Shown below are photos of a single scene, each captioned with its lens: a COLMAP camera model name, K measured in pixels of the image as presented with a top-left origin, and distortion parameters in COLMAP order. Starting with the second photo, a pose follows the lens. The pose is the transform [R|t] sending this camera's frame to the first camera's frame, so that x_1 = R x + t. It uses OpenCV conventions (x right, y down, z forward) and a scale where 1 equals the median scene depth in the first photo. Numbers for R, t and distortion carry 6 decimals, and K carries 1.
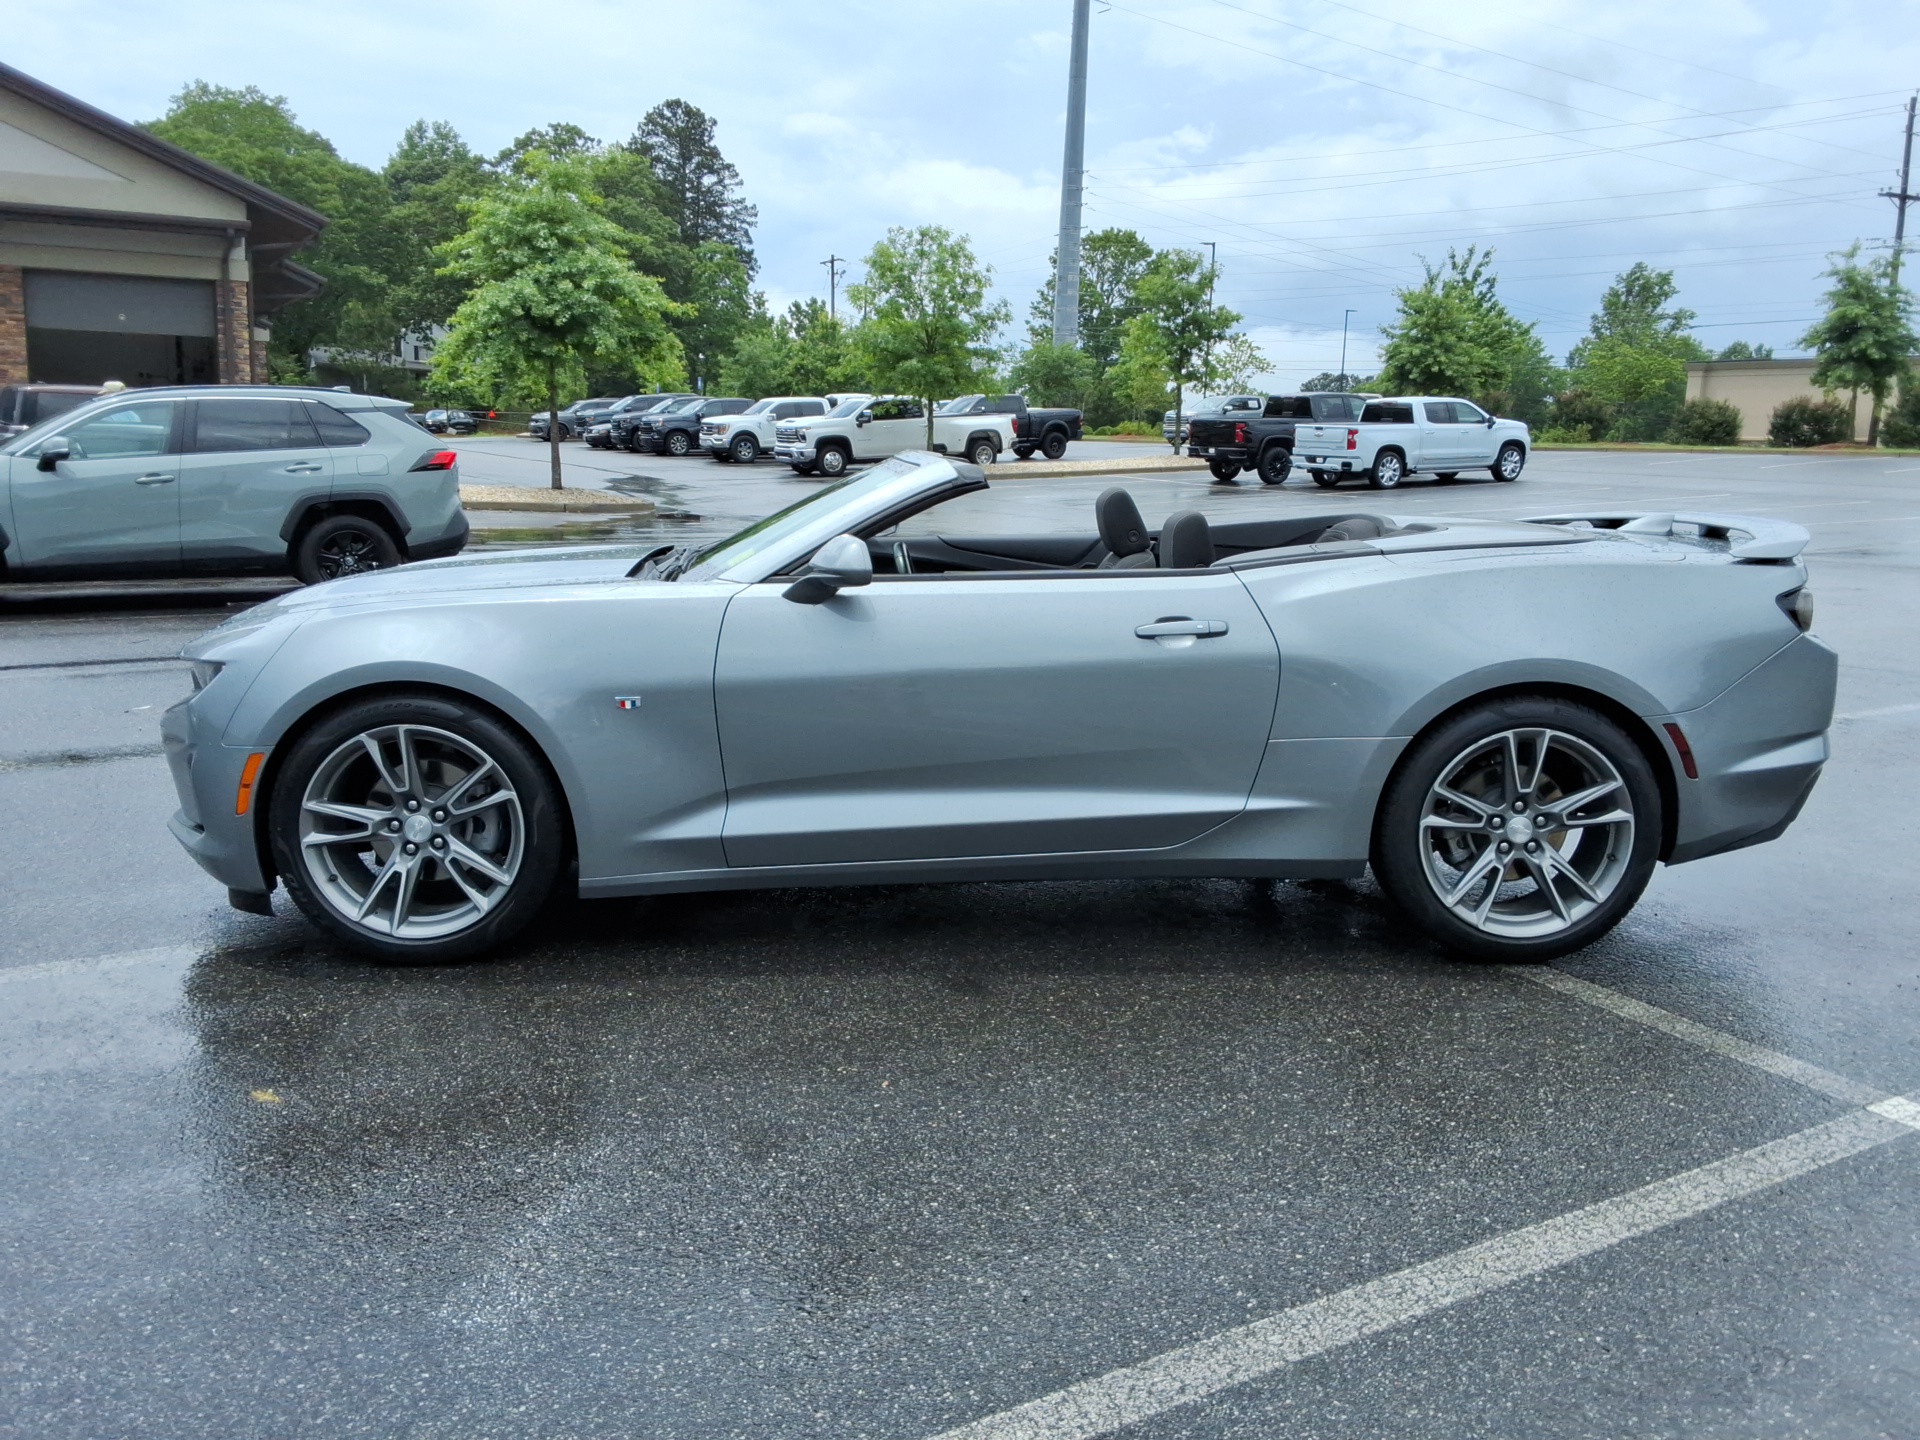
lens RADIAL K [[1529.1, 0, 968.4], [0, 1529.1, 738.9], [0, 0, 1]] dist [0.089848, -0.131210]
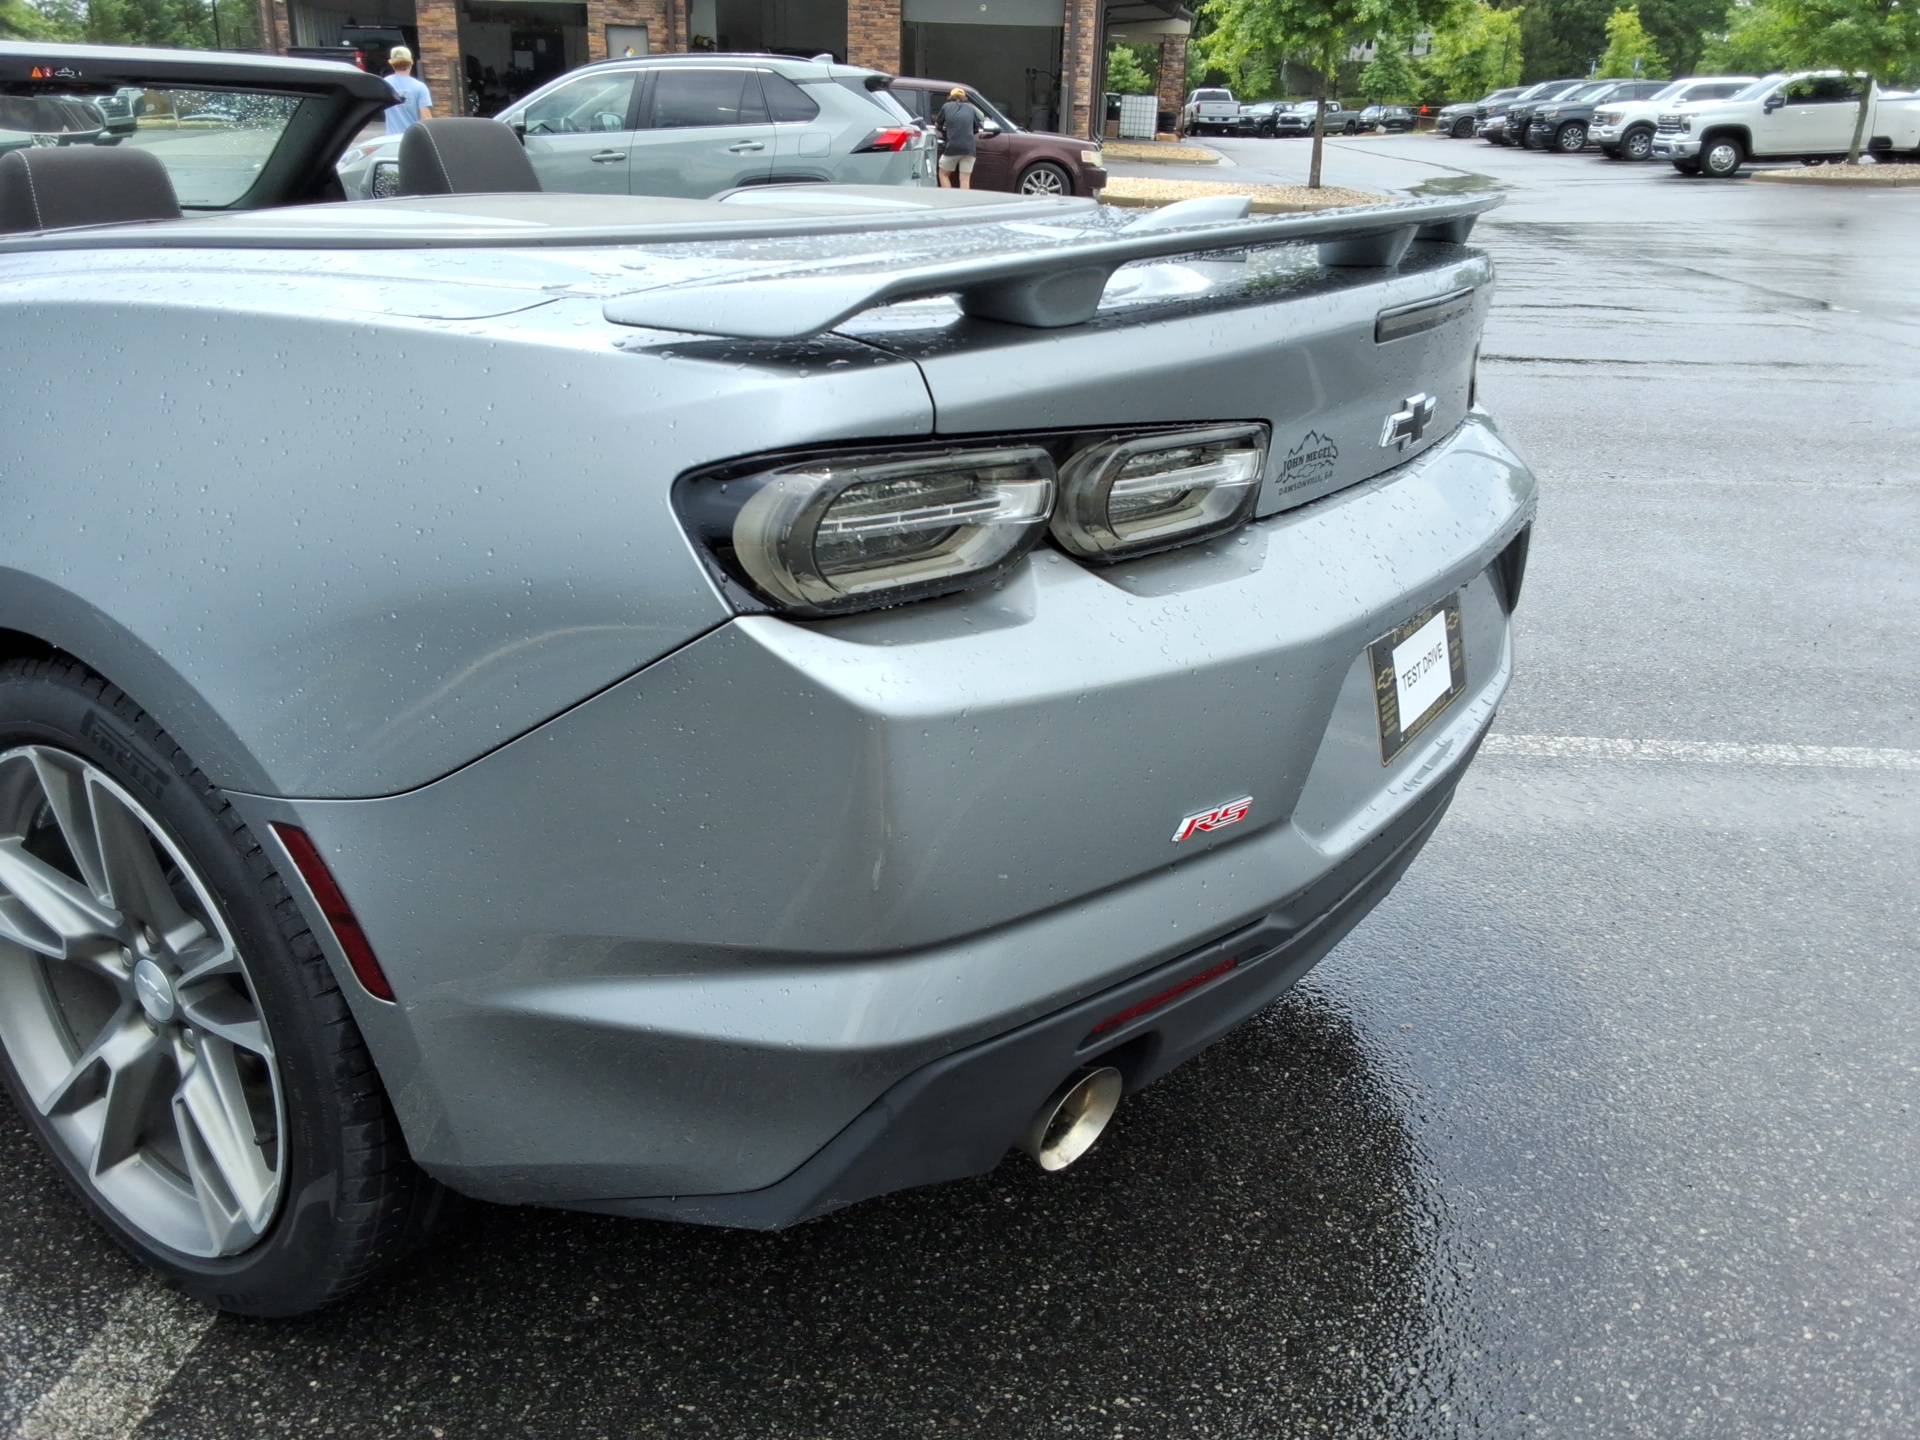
lens RADIAL K [[1529.1, 0, 966.5], [0, 1529.1, 718.8], [0, 0, 1]] dist [0.089848, -0.131210]
pose [[0.823023, 0.201662, -0.531004, 0.076191], [-0.111715, 0.974064, 0.196773, -0.011603], [0.556914, -0.102628, 0.824205, 0.084122]]
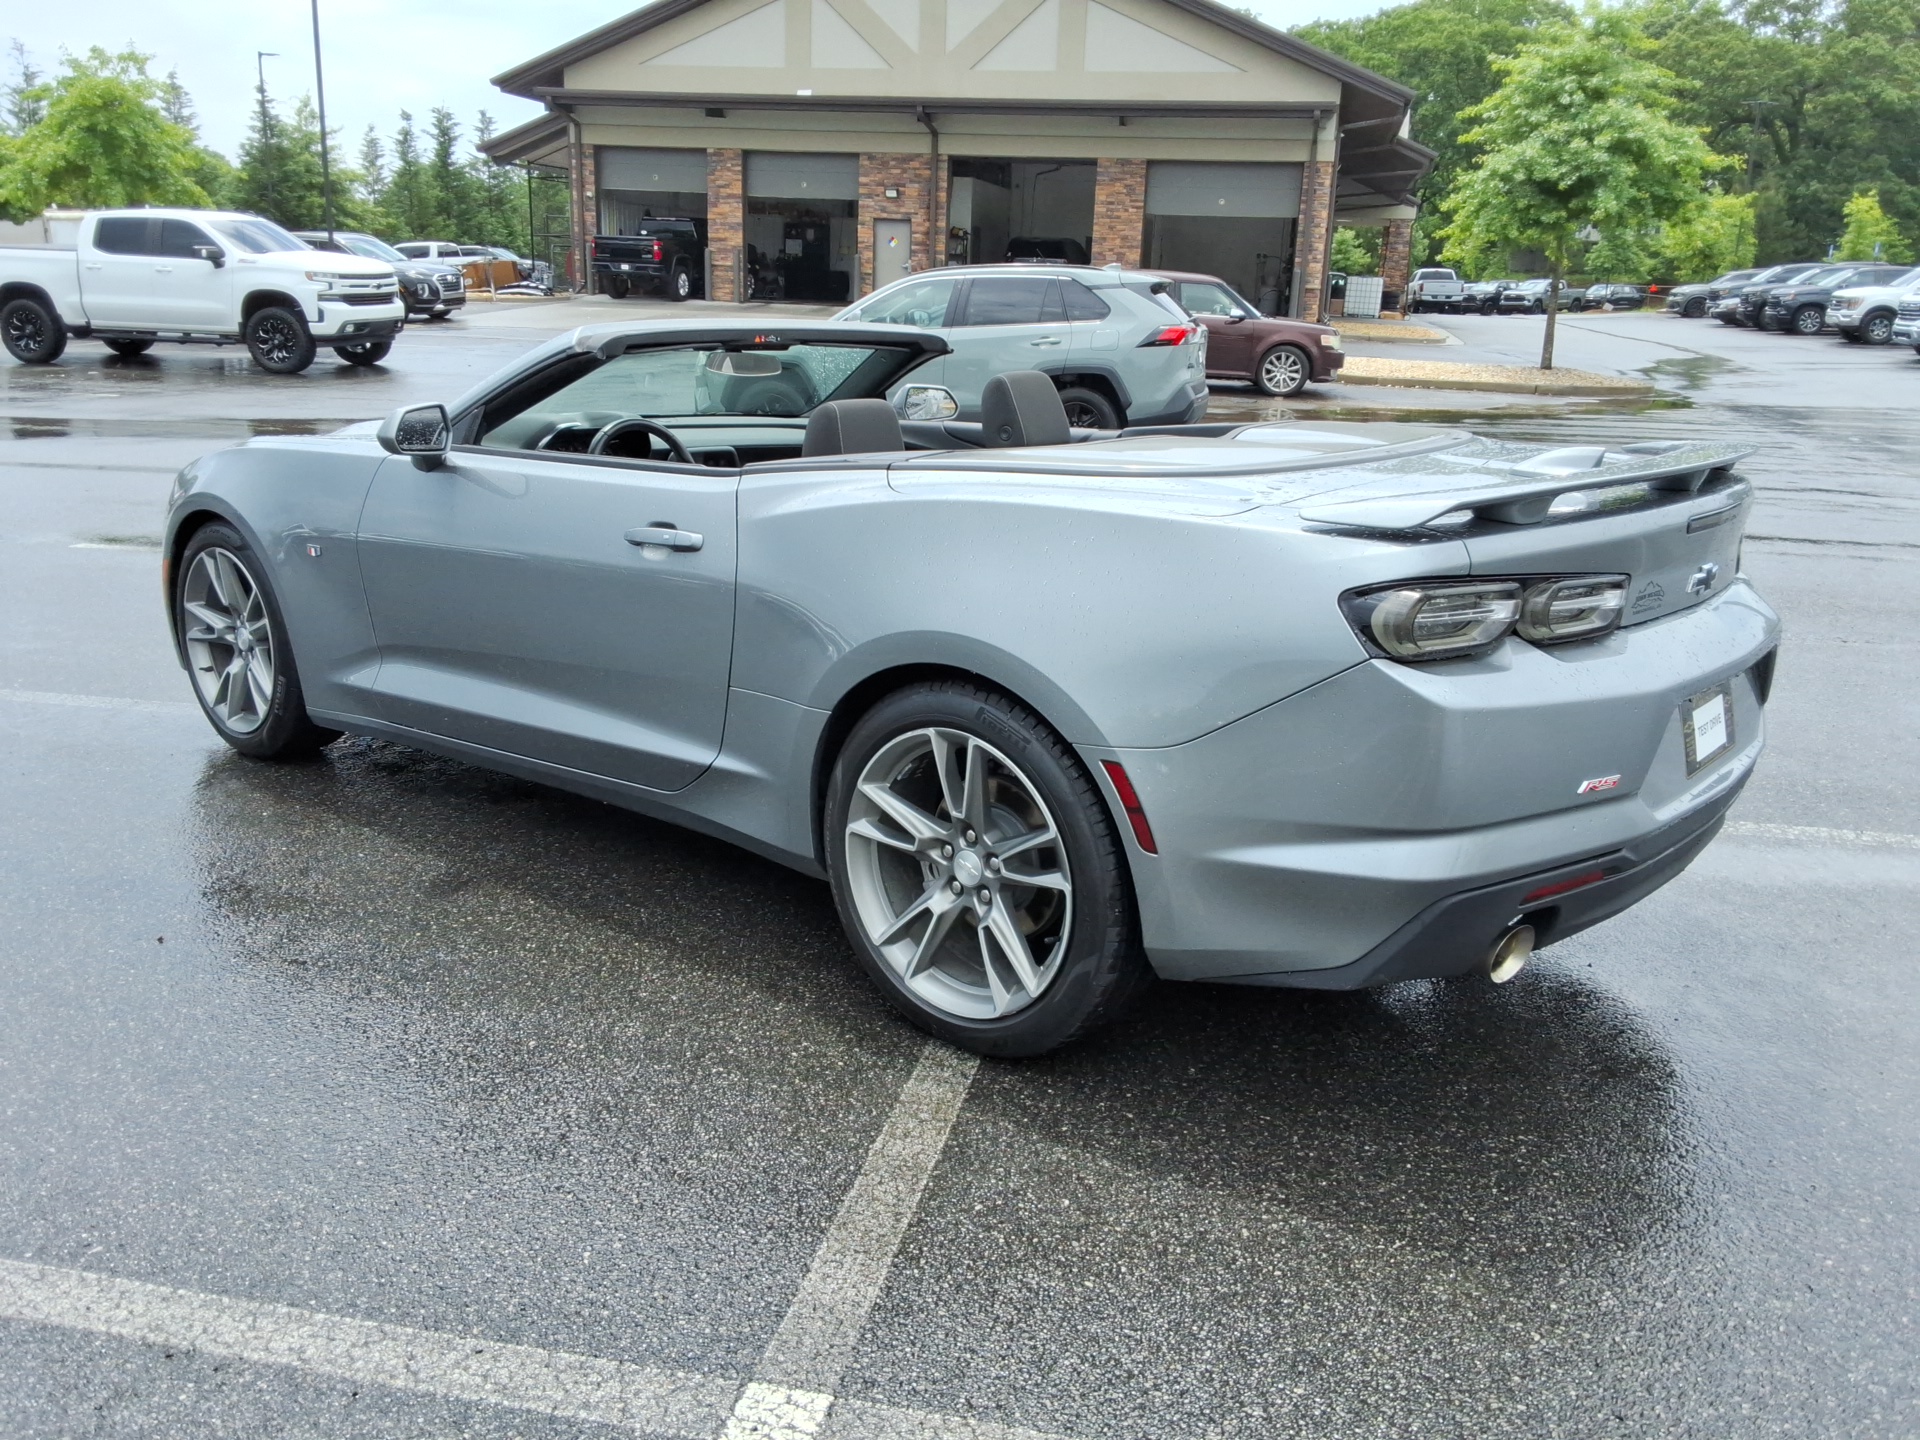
lens RADIAL K [[1529.1, 0, 963.0], [0, 1529.1, 717.5], [0, 0, 1]] dist [0.089848, -0.131210]
pose [[0.738857, 0.179480, -0.649521, 0.084897], [-0.138510, 0.983746, 0.114275, -0.009670], [0.659474, 0.005532, 0.751707, 0.048754]]
